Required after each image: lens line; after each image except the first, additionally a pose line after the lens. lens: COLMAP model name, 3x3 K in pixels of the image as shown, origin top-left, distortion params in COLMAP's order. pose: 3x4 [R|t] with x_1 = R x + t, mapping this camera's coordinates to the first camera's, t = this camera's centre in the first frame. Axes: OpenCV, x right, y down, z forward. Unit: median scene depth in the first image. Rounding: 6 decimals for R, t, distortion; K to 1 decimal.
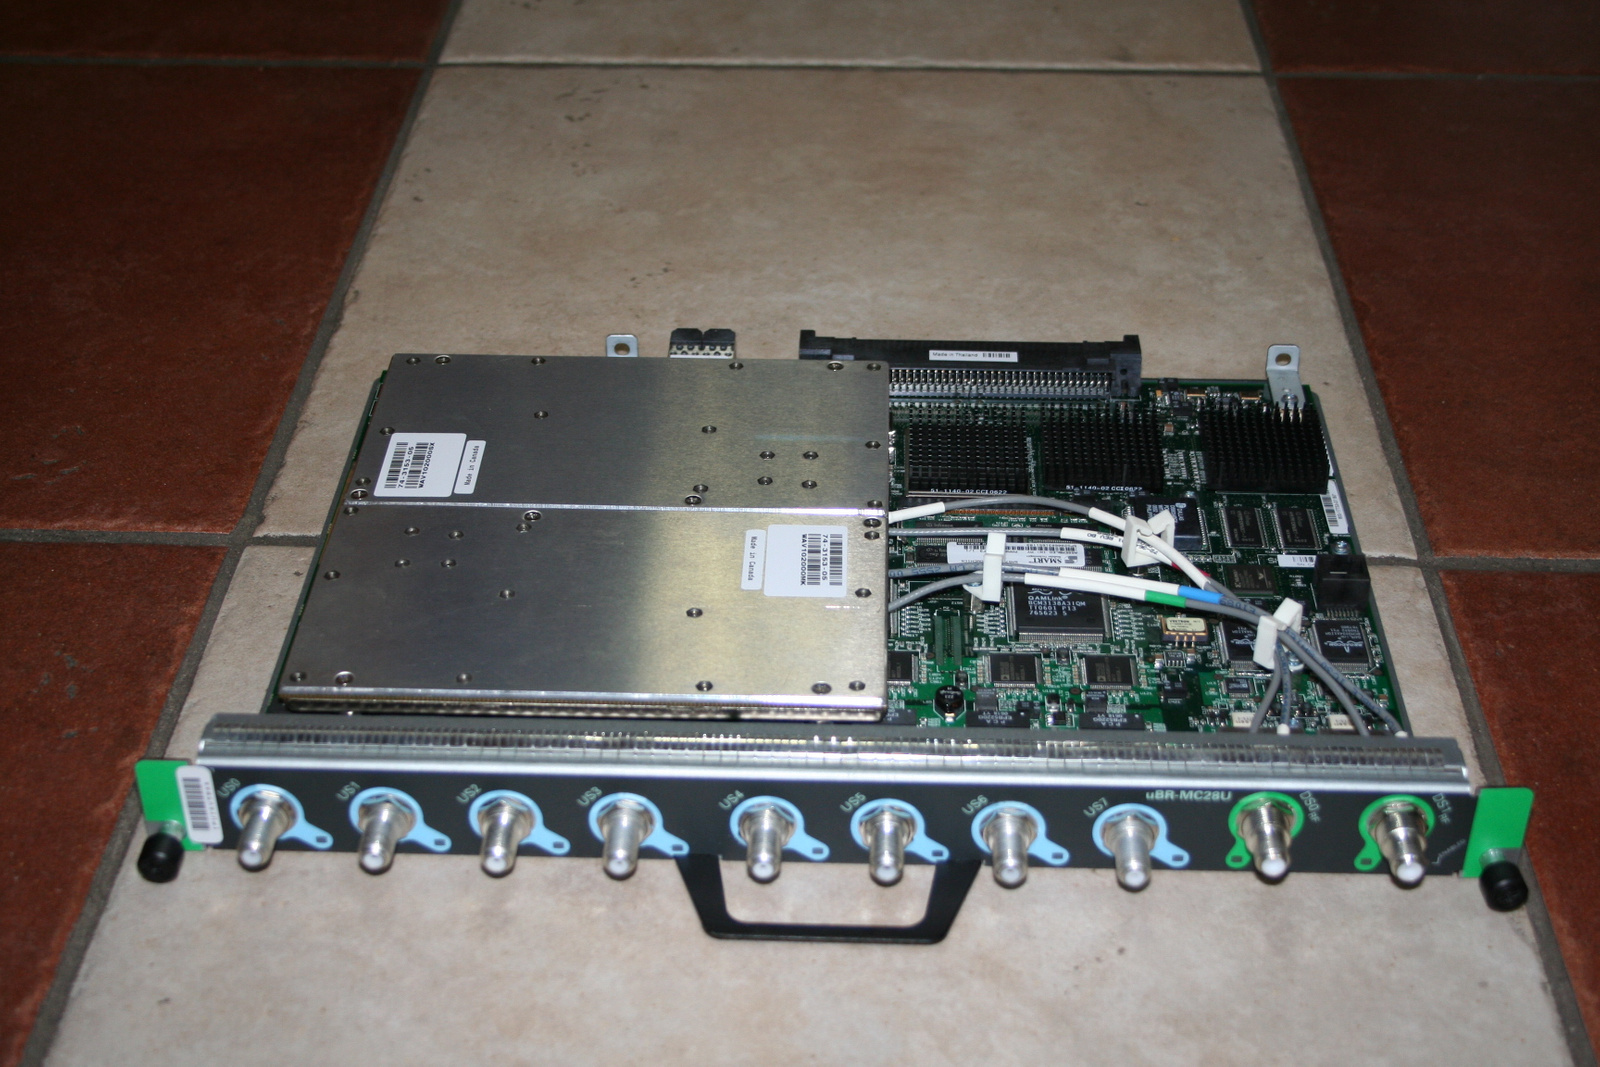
lens RADIAL K [[2344.3, 0, 794.5], [0, 2344.3, 528.1], [0, 0, 1]] dist [-0.016031, 0.000000]
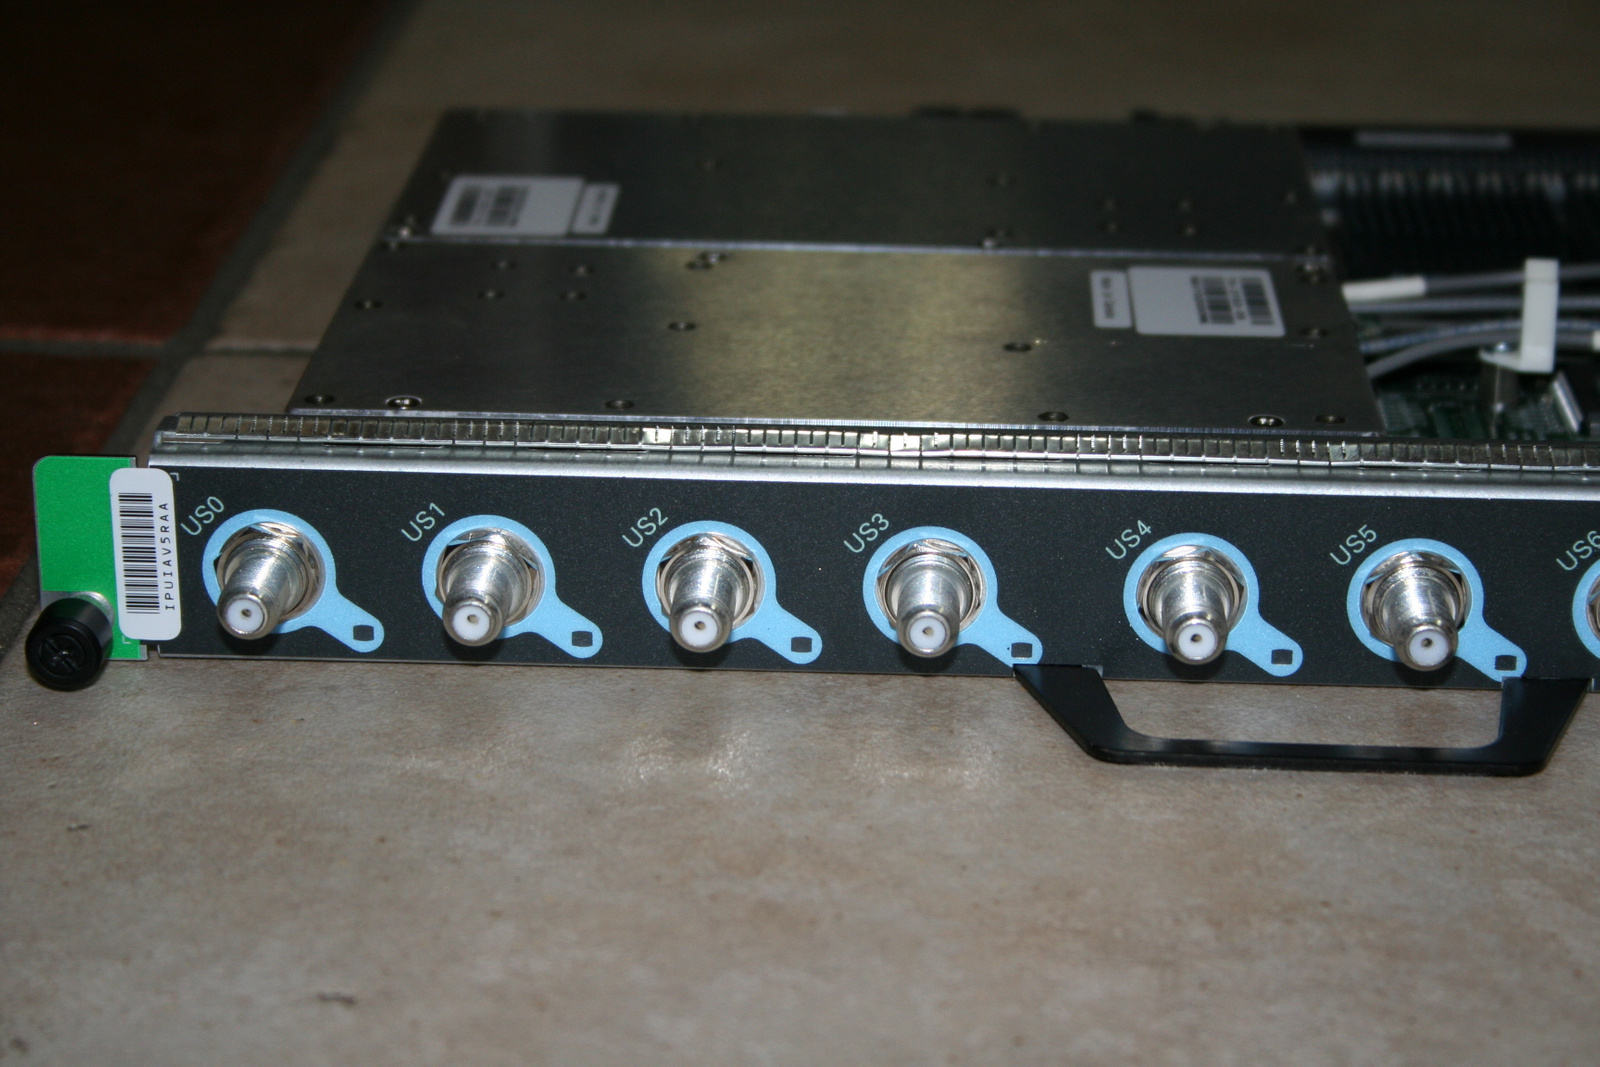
lens RADIAL K [[3687.6, 0, 795.9], [0, 3687.6, 529.5], [0, 0, 1]] dist [0.082421, 0.000000]
pose [[0.999872, 0.014670, -0.006373, -0.098359], [-0.015762, 0.971424, -0.236827, 0.316374], [0.002717, 0.236897, 0.971531, 0.165673]]
